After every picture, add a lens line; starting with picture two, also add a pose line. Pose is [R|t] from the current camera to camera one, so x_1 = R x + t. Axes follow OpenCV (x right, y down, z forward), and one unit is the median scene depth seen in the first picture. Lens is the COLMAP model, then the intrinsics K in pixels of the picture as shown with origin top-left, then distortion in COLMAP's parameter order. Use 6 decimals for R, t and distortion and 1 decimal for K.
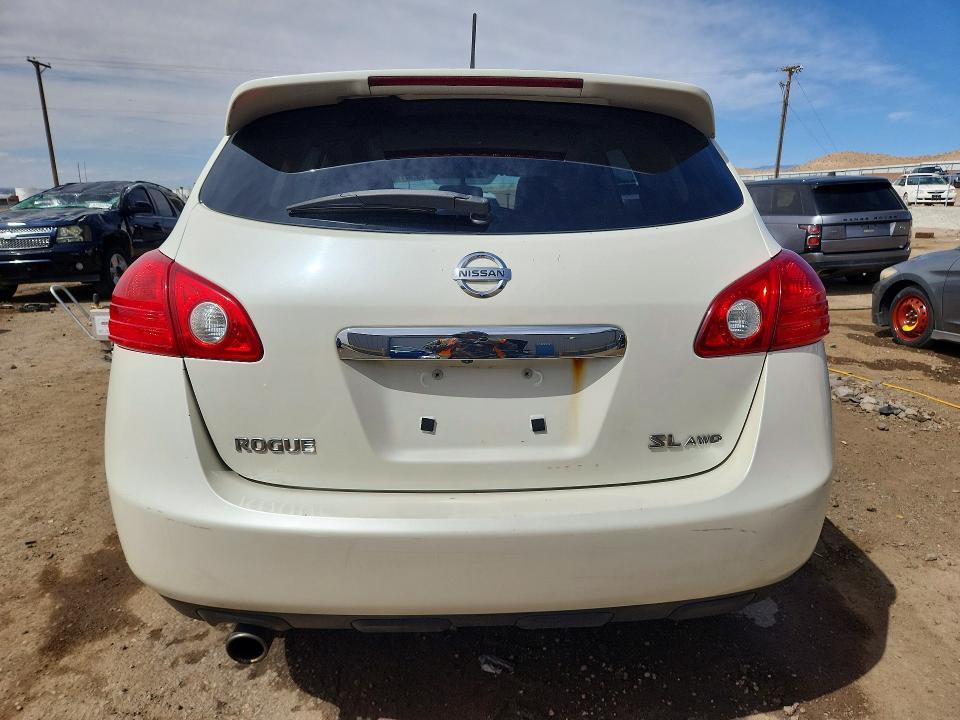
lens RADIAL K [[689.6, 0, 480.0], [0, 689.6, 360.0], [0, 0, 1]] dist [-0.005405, -0.005038]
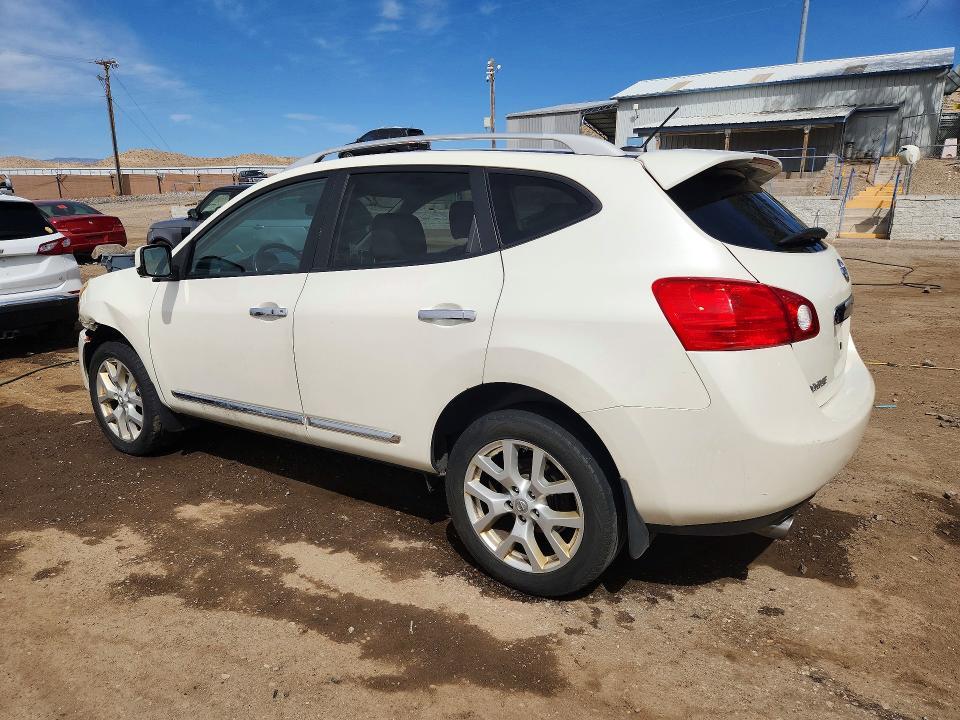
lens RADIAL K [[705.5, 0, 480.0], [0, 705.5, 360.0], [0, 0, 1]] dist [0.004192, -0.002183]
pose [[0.576711, -0.189582, 0.794647, -1.352467], [0.190362, 0.977111, 0.094958, -0.148273], [-0.794460, 0.096507, 0.599600, 0.413629]]
